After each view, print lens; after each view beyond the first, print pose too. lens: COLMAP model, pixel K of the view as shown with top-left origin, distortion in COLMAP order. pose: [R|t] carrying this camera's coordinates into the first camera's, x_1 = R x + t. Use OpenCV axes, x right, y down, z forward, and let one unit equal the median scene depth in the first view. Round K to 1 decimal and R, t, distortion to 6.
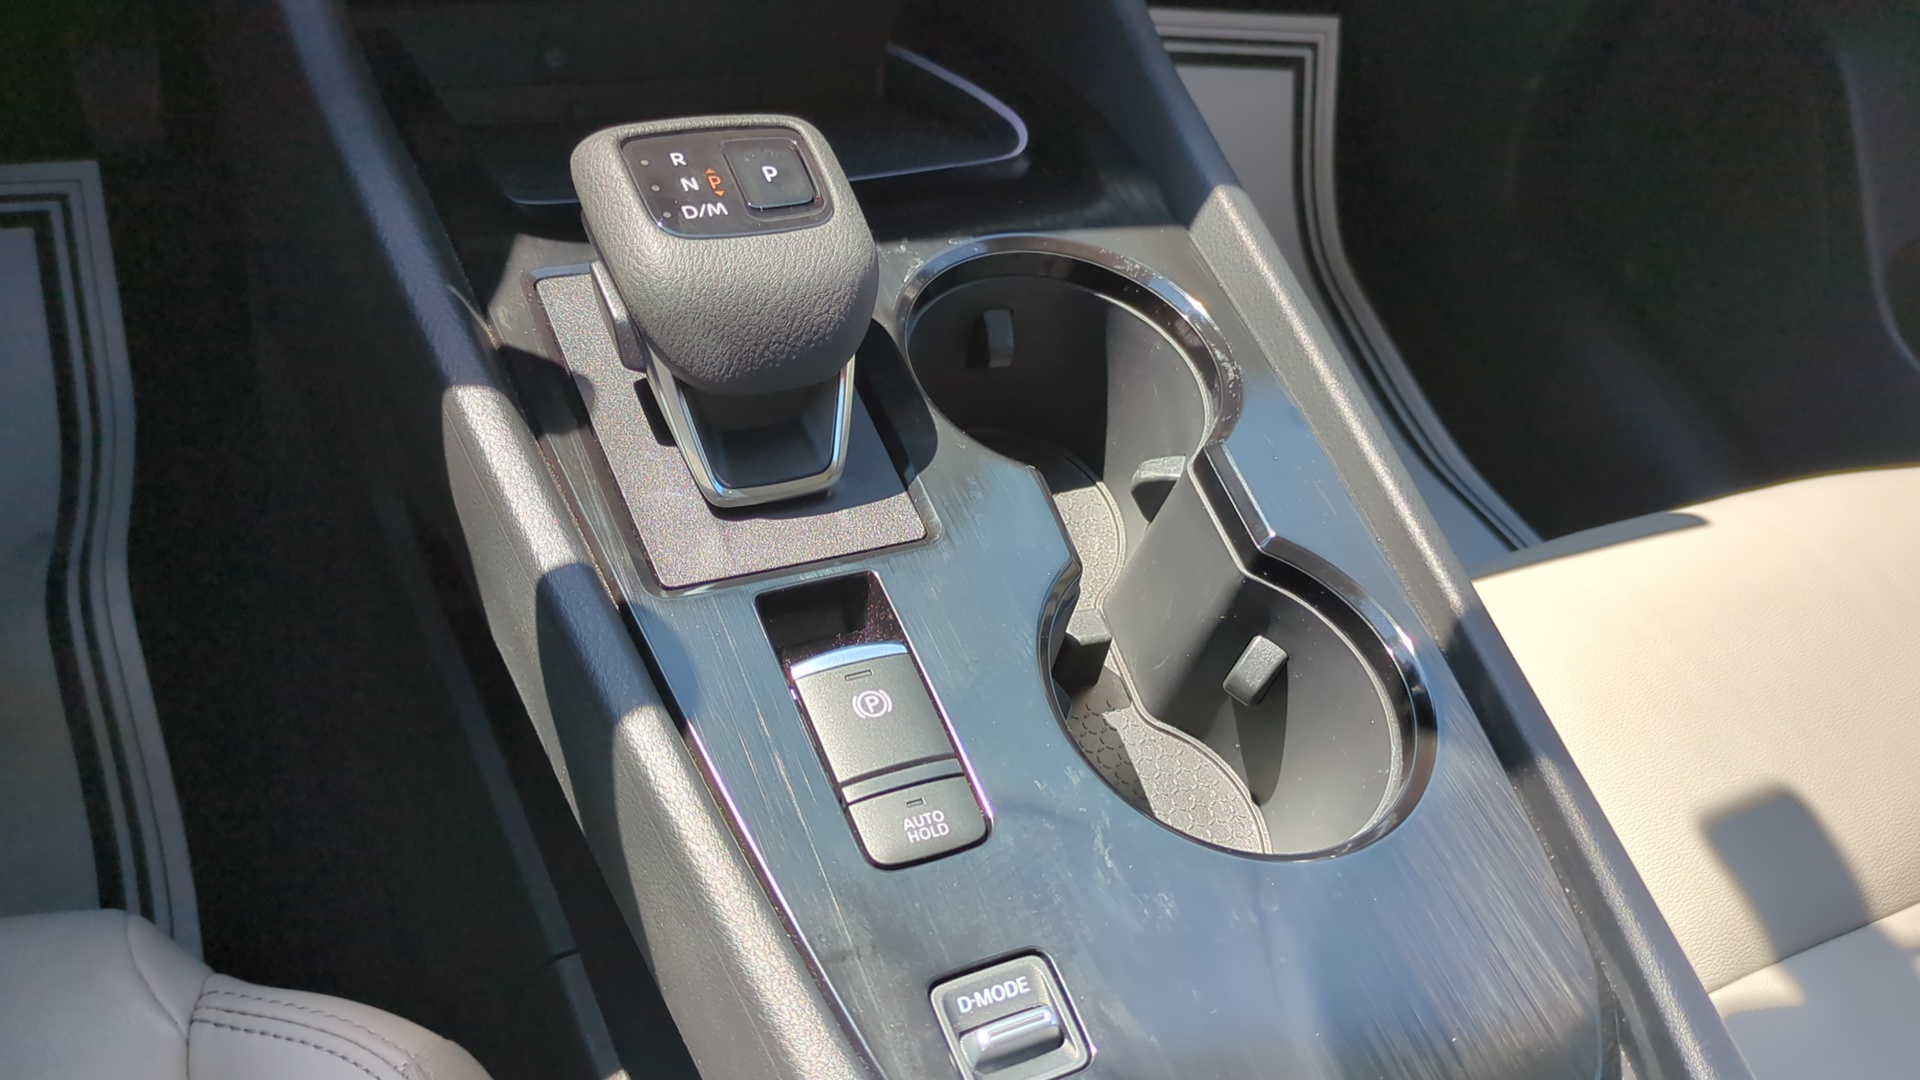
lens RADIAL K [[1613.9, 0, 968.3], [0, 1613.9, 521.6], [0, 0, 1]] dist [0.050730, -0.090128]
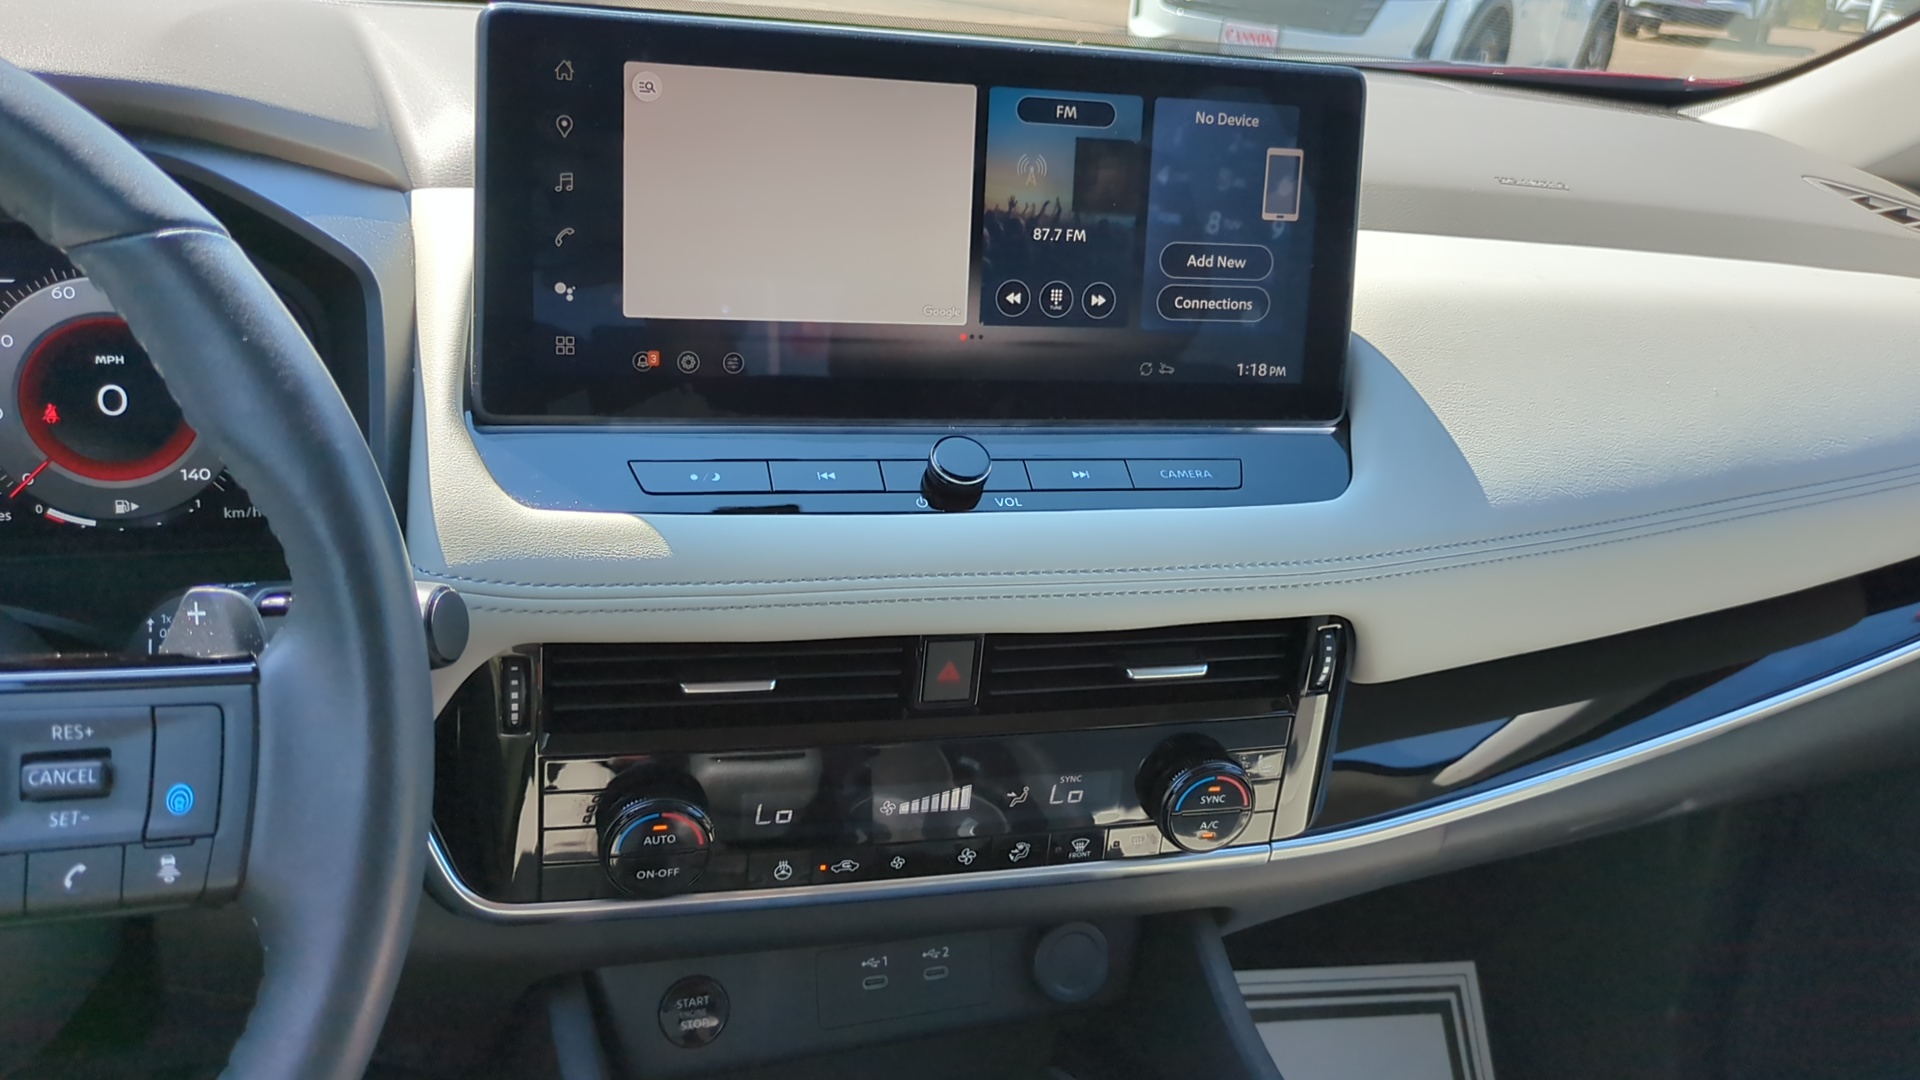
lens RADIAL K [[1613.9, 0, 968.3], [0, 1613.9, 521.6], [0, 0, 1]] dist [0.050730, -0.090128]
pose [[0.990143, -0.109542, -0.087279, 0.056455], [0.048380, 0.852285, -0.520836, -0.034110], [0.131440, 0.511479, 0.849183, -0.310513]]
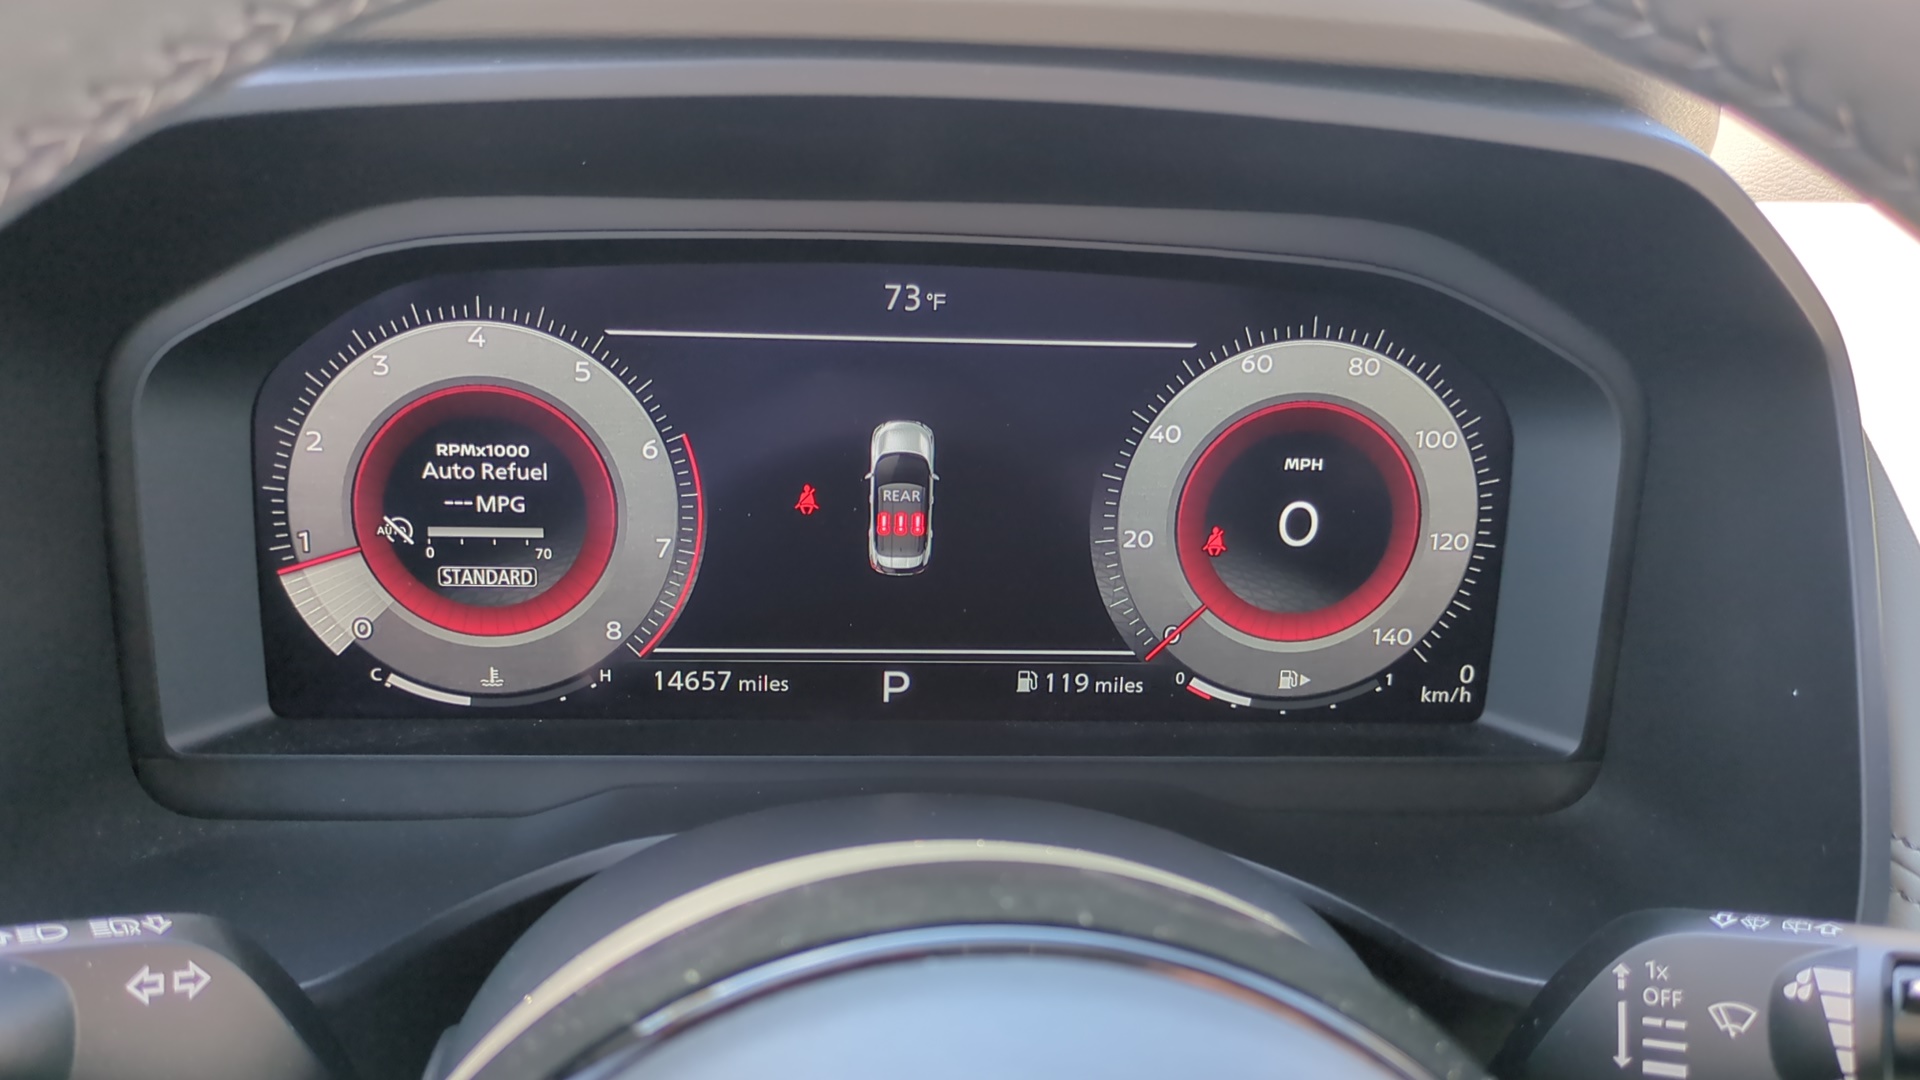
lens RADIAL K [[1613.9, 0, 968.3], [0, 1613.9, 521.6], [0, 0, 1]] dist [0.050730, -0.090128]
pose [[0.929871, -0.062177, -0.362592, -0.607941], [-0.144795, 0.844206, -0.516093, -0.373978], [0.338192, 0.532401, 0.776000, -0.064066]]
